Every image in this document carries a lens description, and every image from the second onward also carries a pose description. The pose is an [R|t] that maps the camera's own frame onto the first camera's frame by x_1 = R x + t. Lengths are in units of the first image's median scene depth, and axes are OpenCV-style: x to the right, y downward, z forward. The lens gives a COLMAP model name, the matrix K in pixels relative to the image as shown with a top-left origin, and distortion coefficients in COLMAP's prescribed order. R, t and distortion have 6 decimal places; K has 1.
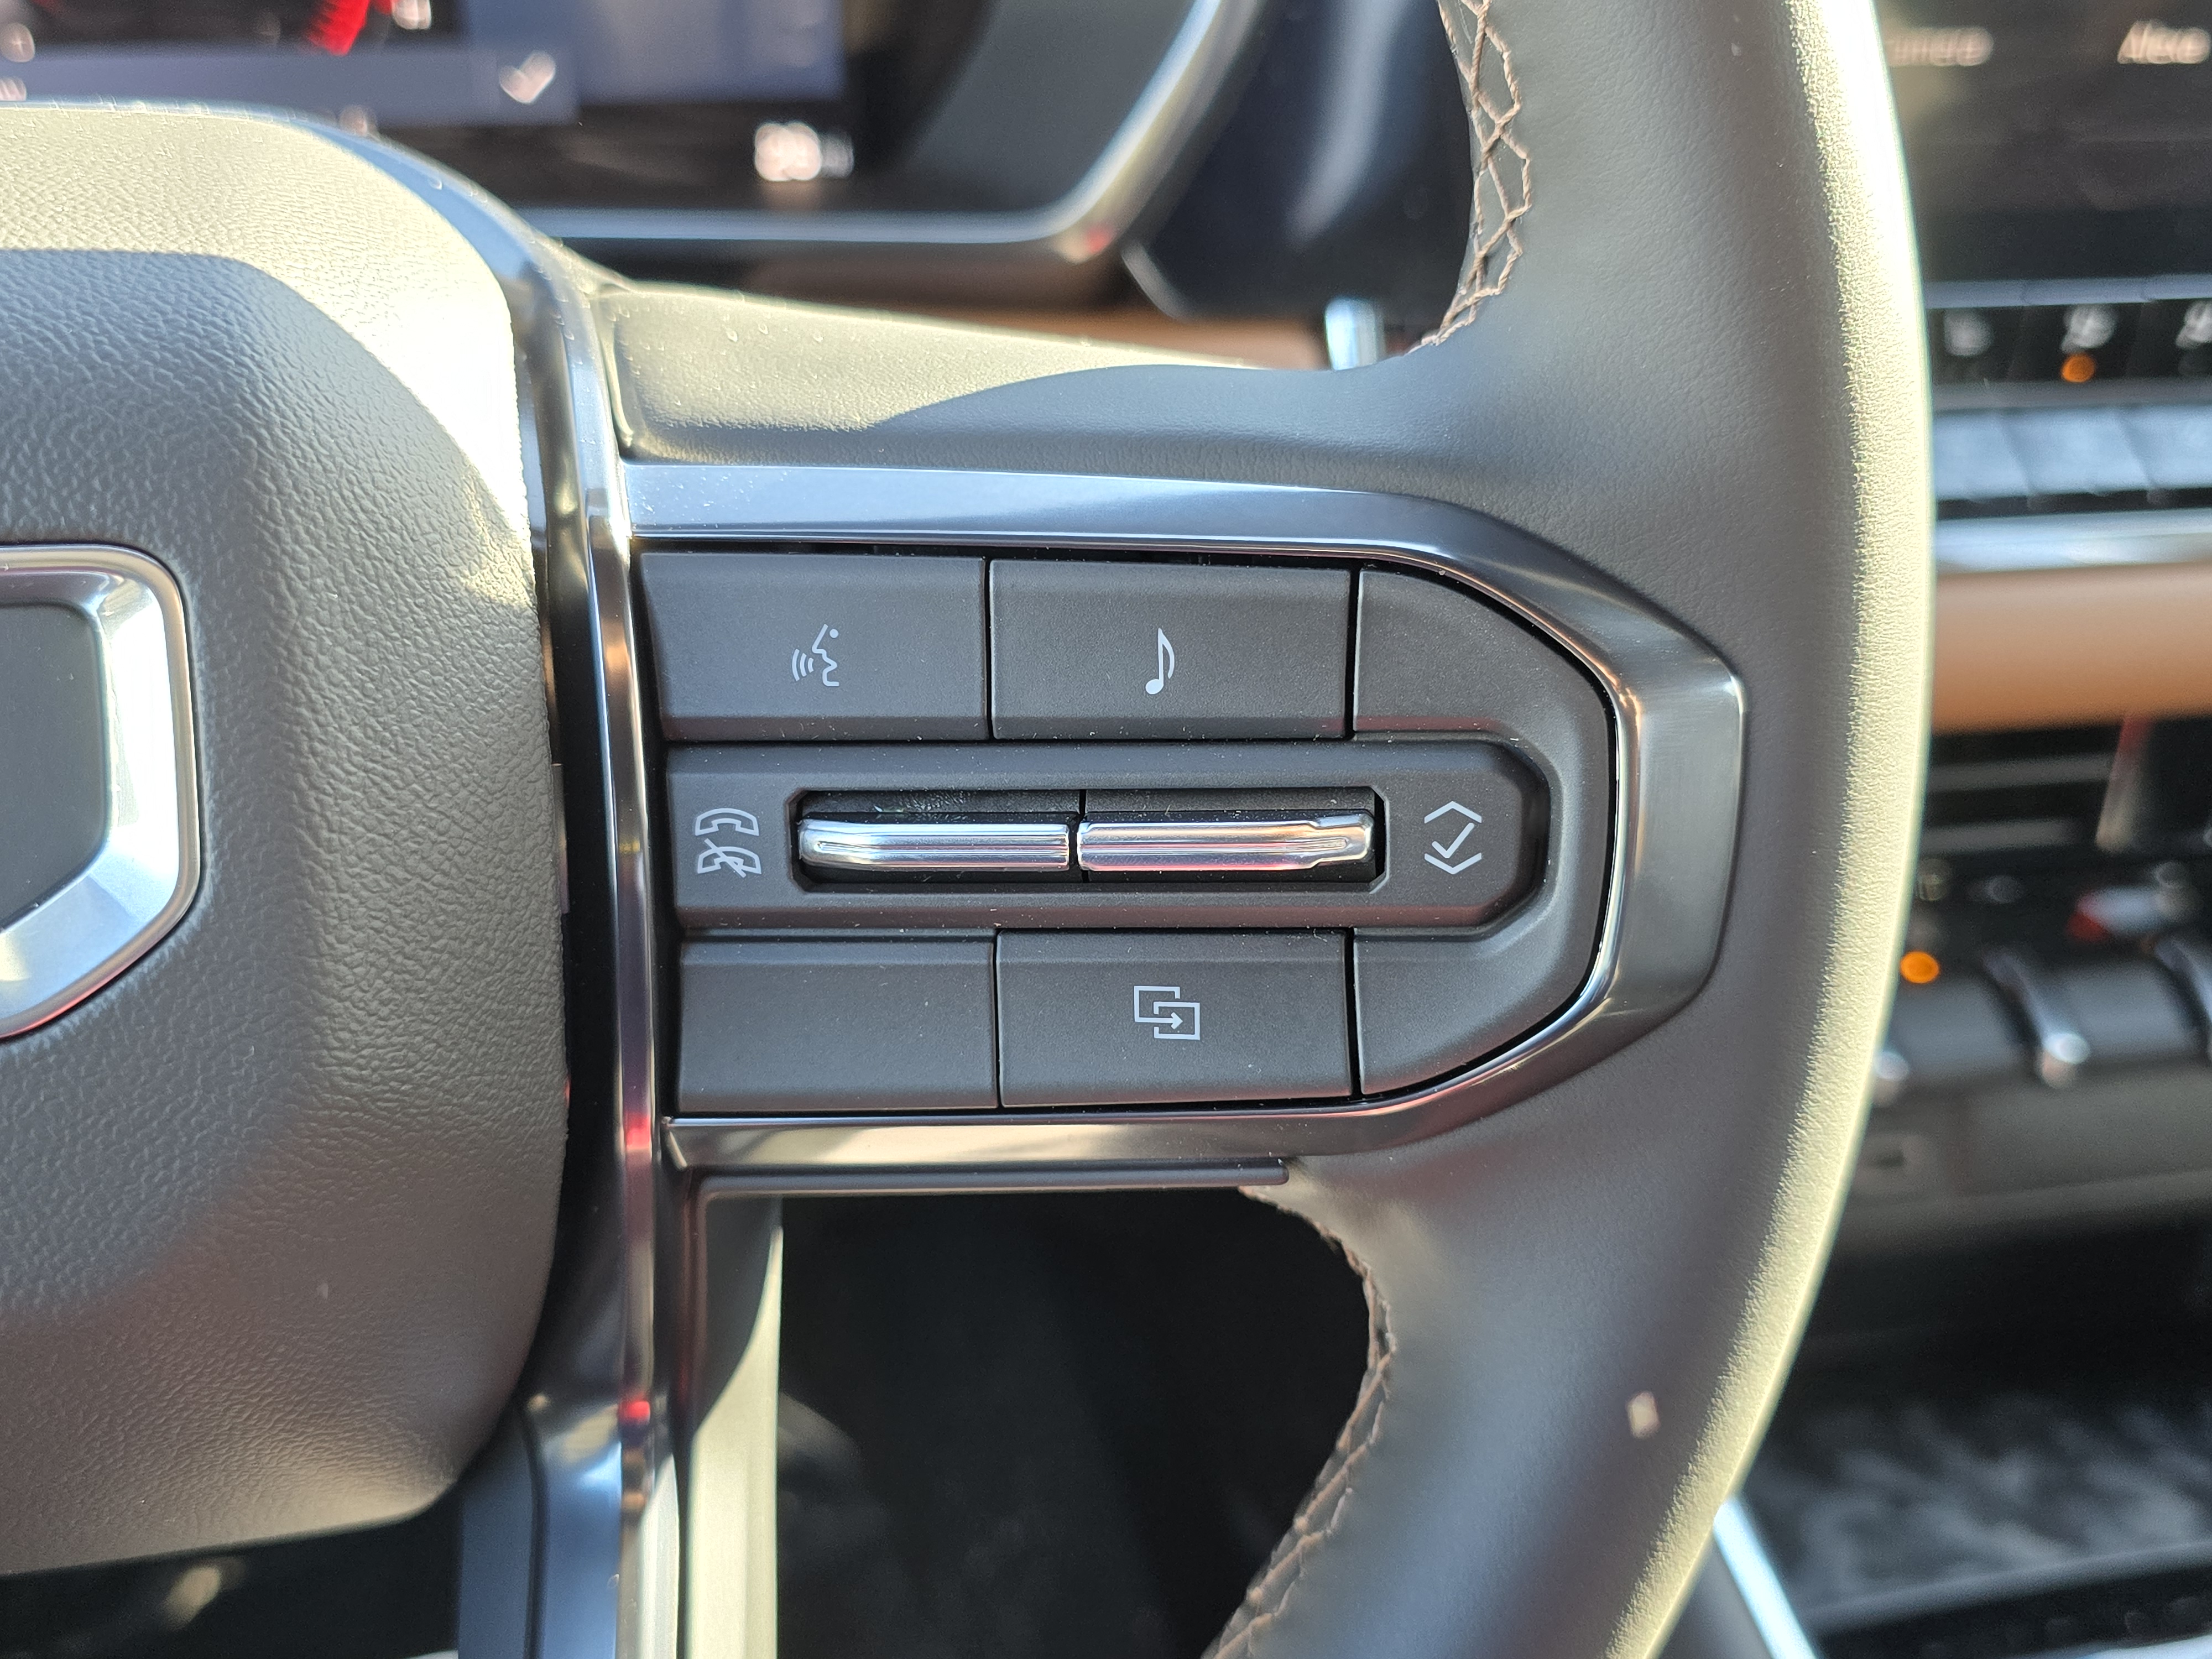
lens RADIAL K [[2191.6, 0, 1085.5], [0, 2191.6, 838.7], [0, 0, 1]] dist [0.103394, -0.210133]
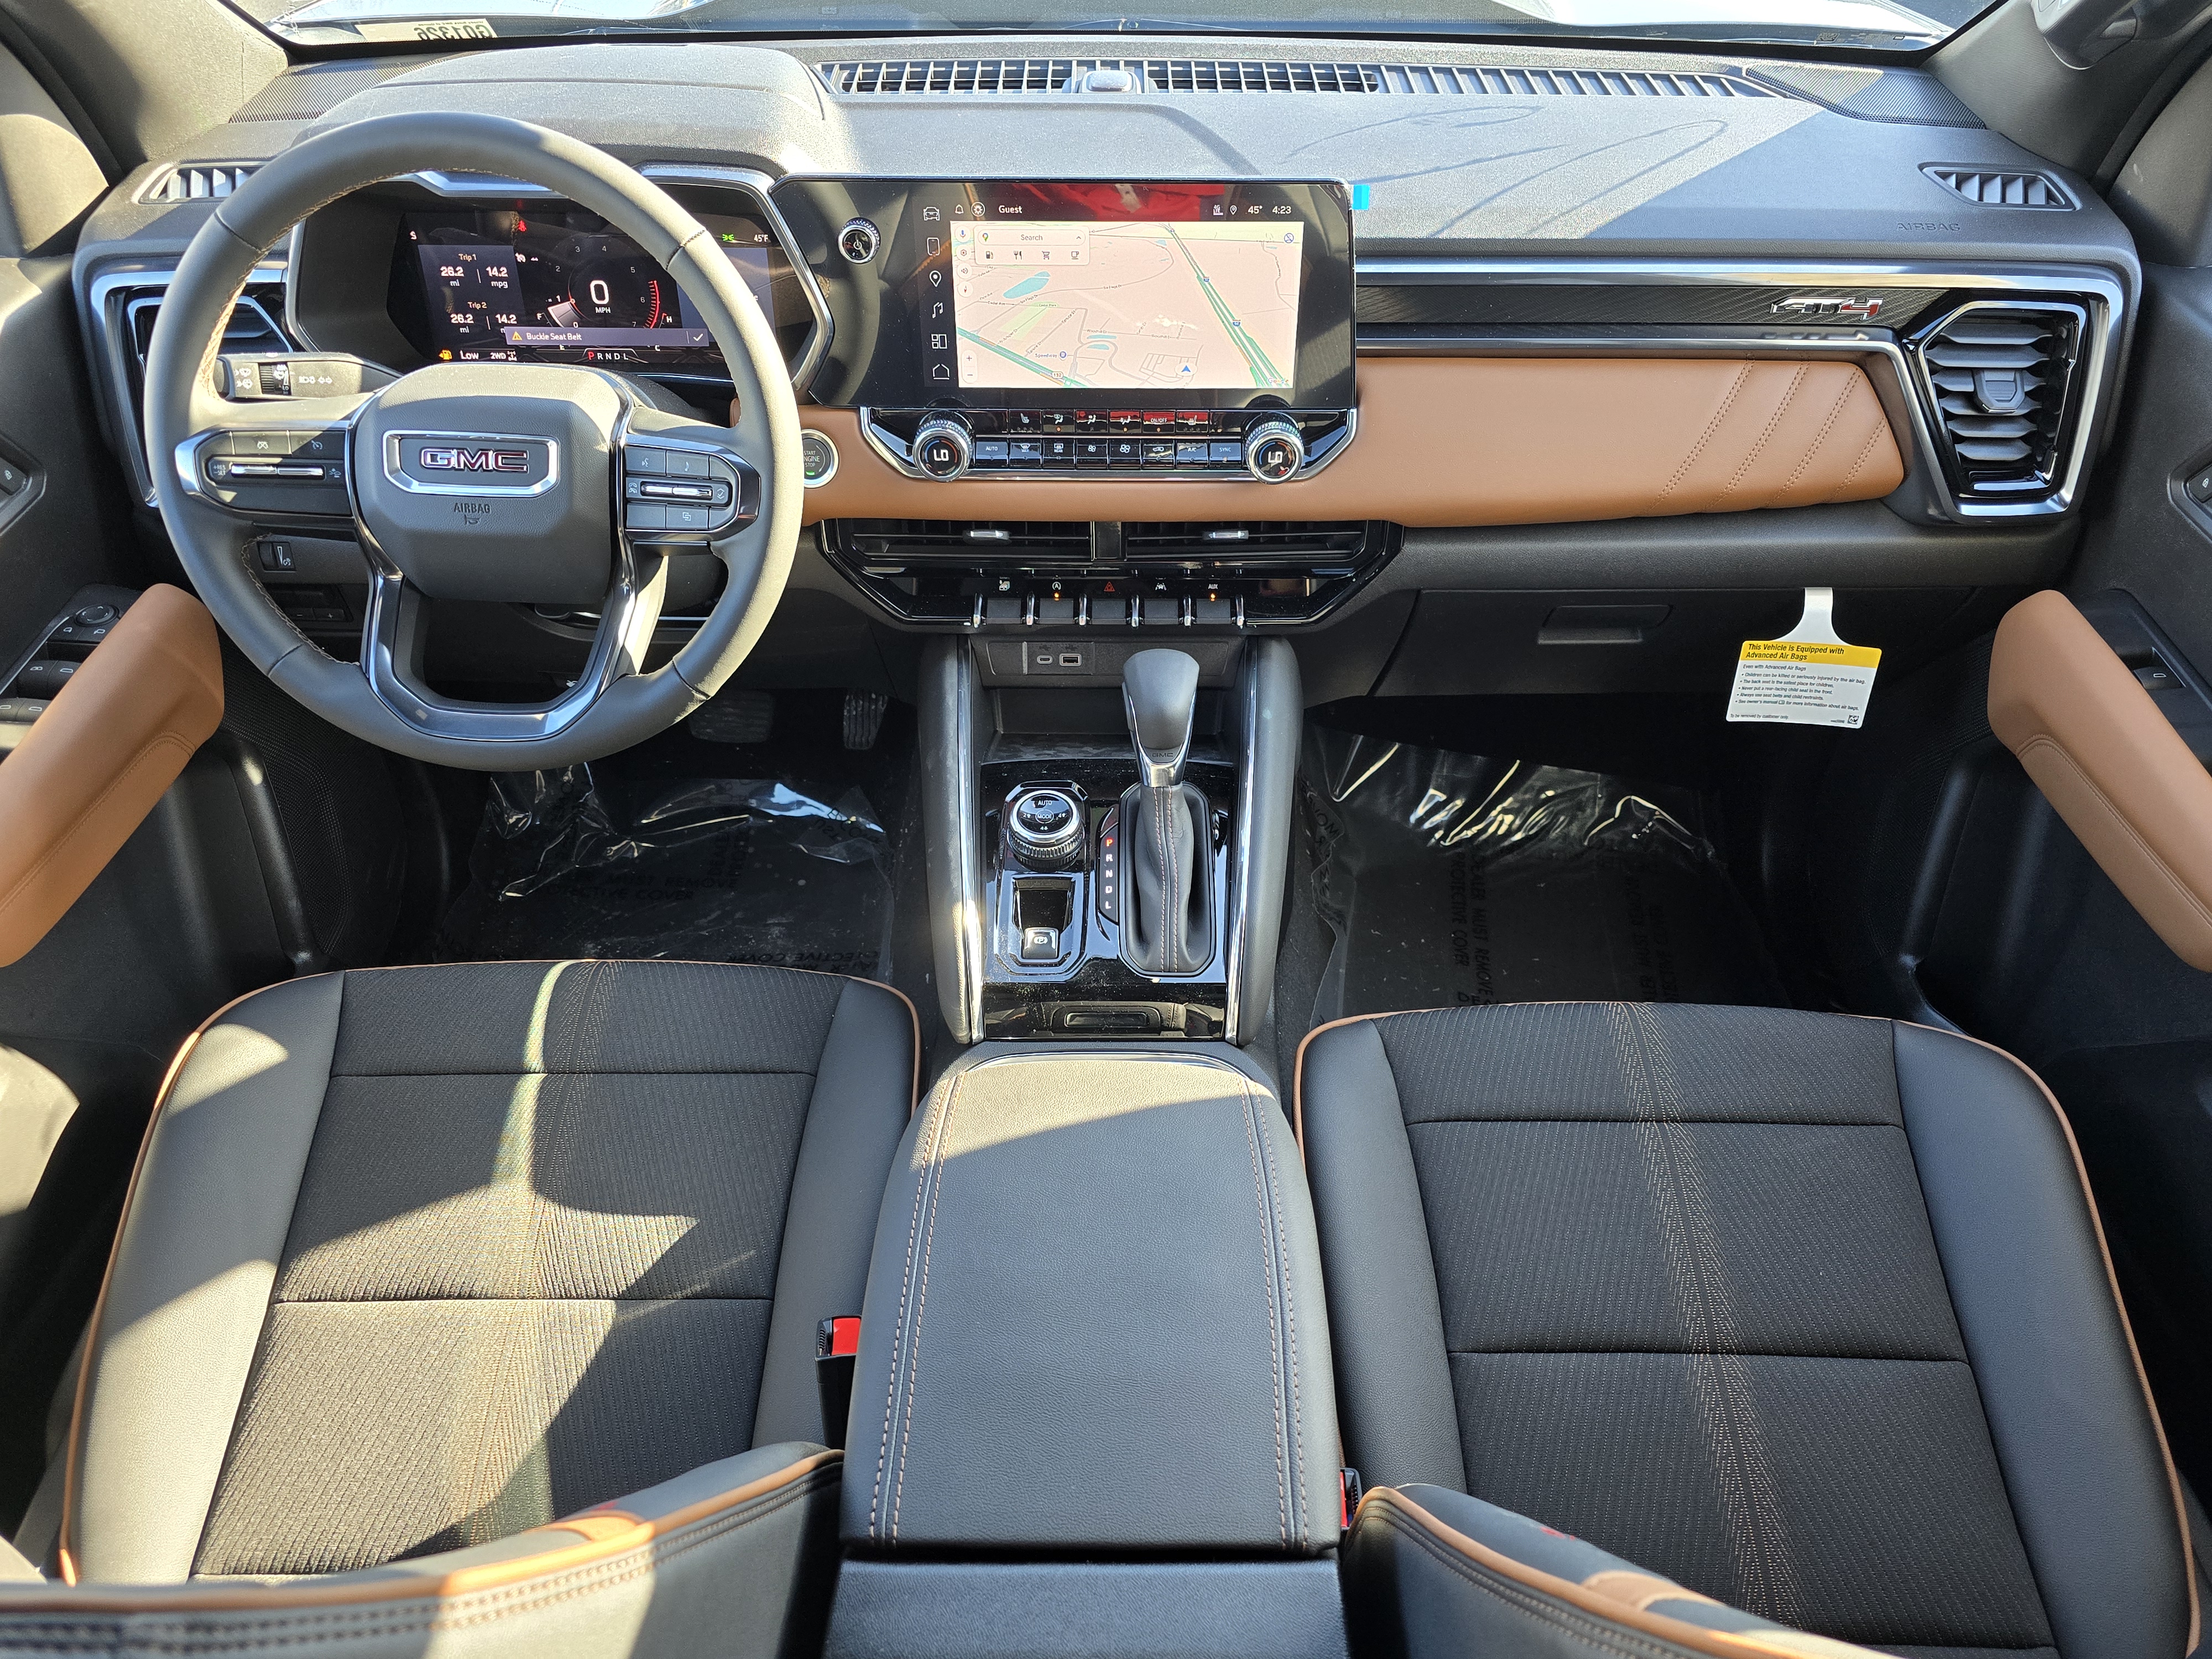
lens RADIAL K [[1598.3, 0, 1102.4], [0, 1598.3, 820.6], [0, 0, 1]] dist [0.053110, -0.046565]
pose [[0.980972, 0.116536, -0.155283, 2.309023], [-0.108580, 0.992347, 0.058798, 0.611261], [0.160946, -0.040818, 0.986119, -4.010692]]
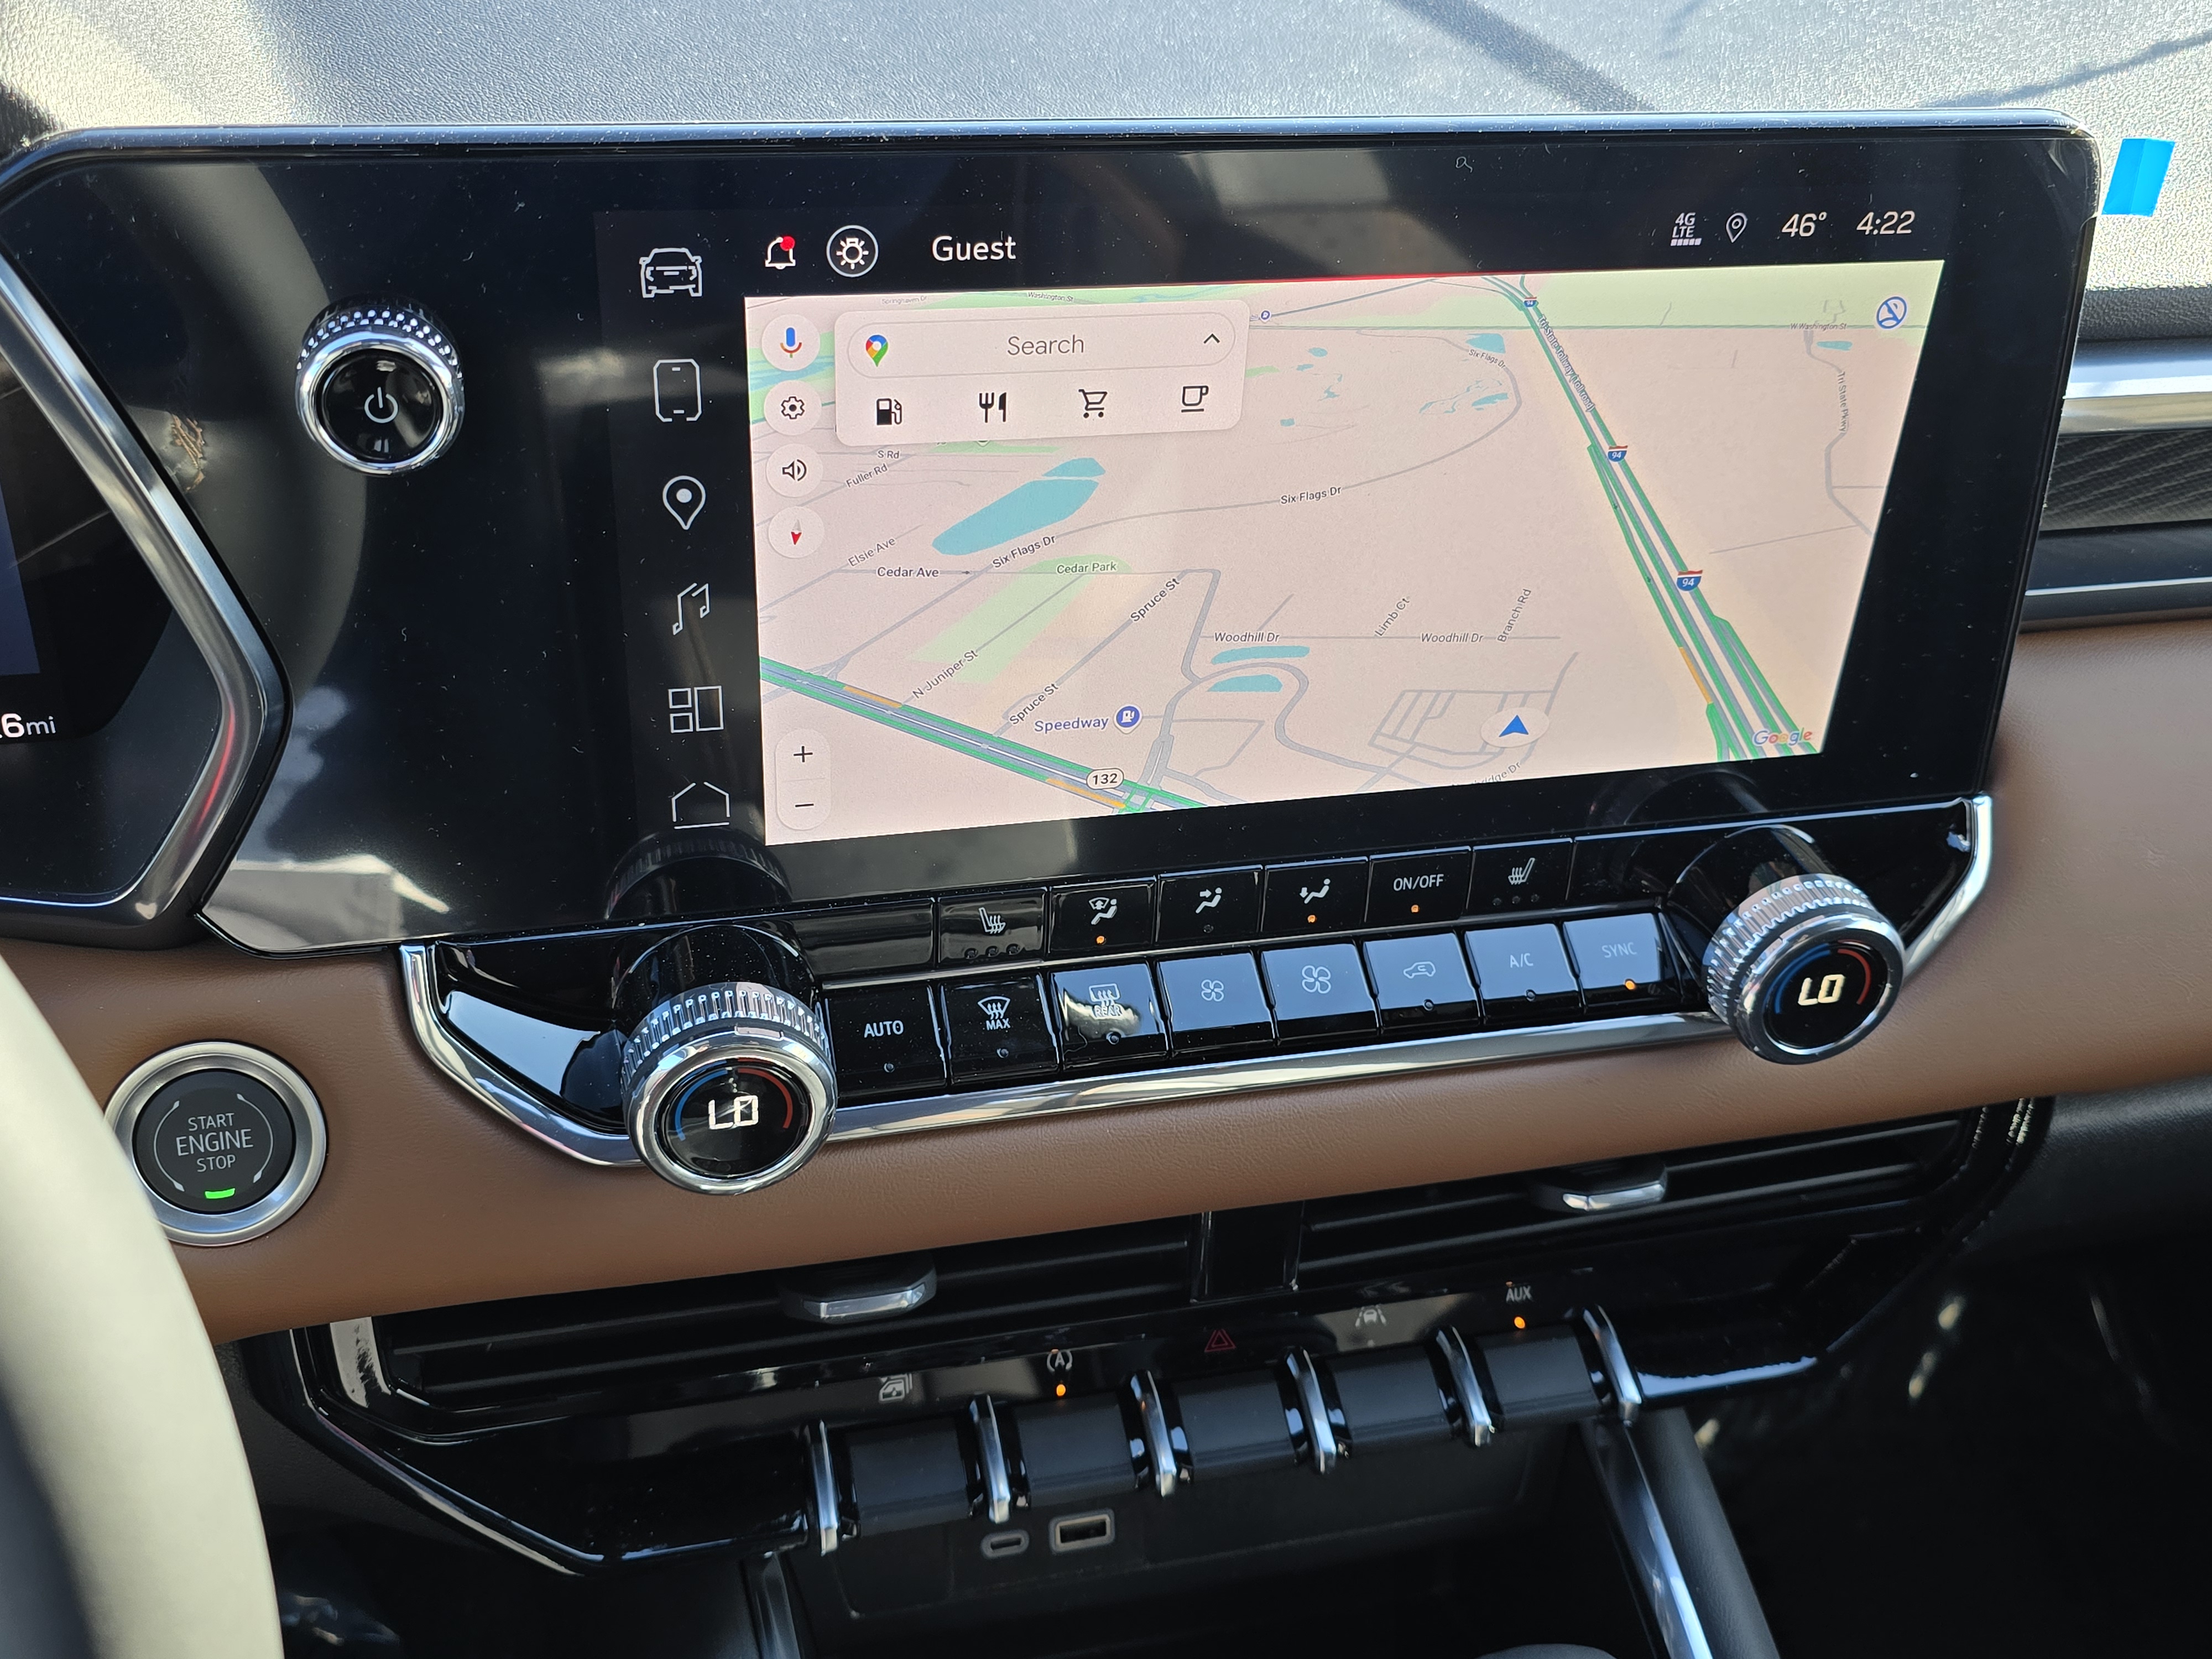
lens RADIAL K [[2192.4, 0, 1098.7], [0, 2192.4, 809.0], [0, 0, 1]] dist [0.097353, -0.189662]
pose [[0.996394, 0.022189, 0.081893, 0.769284], [-0.022726, 0.999726, 0.005626, -0.691401], [-0.081746, -0.007467, 0.996625, -0.325203]]
